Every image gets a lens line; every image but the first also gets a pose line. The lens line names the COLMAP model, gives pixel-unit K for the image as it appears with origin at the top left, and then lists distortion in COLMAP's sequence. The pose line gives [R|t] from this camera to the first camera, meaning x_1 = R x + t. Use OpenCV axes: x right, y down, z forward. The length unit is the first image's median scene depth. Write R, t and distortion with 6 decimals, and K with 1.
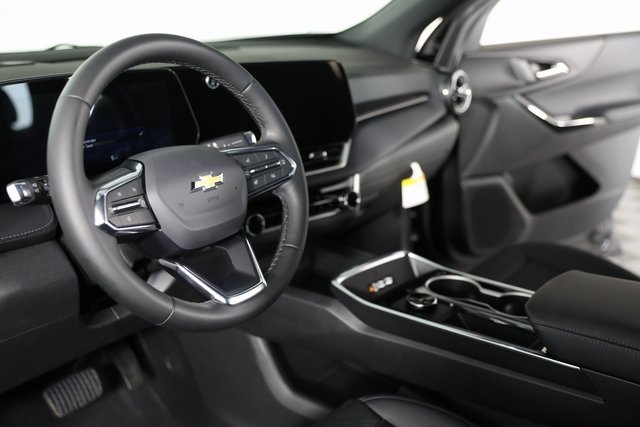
lens RADIAL K [[626.4, 0, 317.6], [0, 626.4, 212.9], [0, 0, 1]] dist [0.055286, 0.000000]
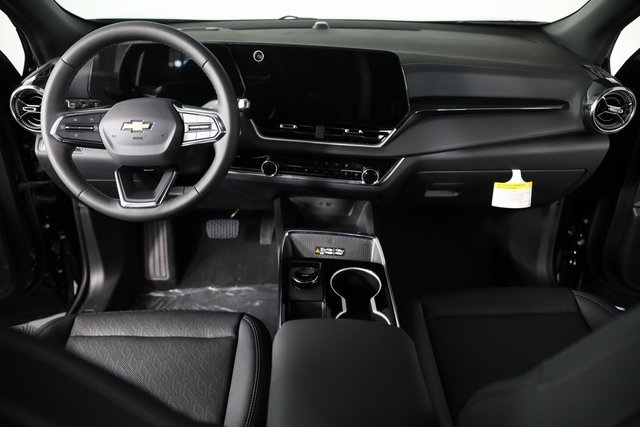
lens RADIAL K [[436.3, 0, 317.5], [0, 436.3, 213.9], [0, 0, 1]] dist [-0.100739, 0.072519]
pose [[0.635941, 0.394328, -0.663388, 0.344007], [-0.255419, 0.918703, 0.301240, -0.109840], [0.728244, -0.022129, 0.684960, 0.241908]]
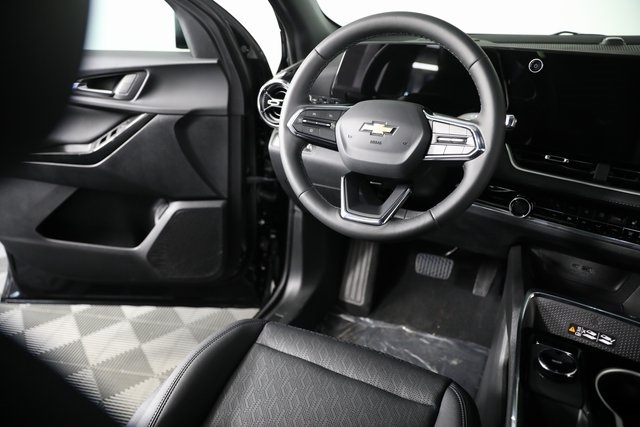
lens RADIAL K [[436.3, 0, 318.0], [0, 436.3, 211.9], [0, 0, 1]] dist [-0.100739, 0.072519]
pose [[0.195732, 0.422127, -0.885154, 0.263866], [-0.302206, 0.884649, 0.355060, -0.070806], [0.932931, 0.198003, 0.300724, 0.259175]]
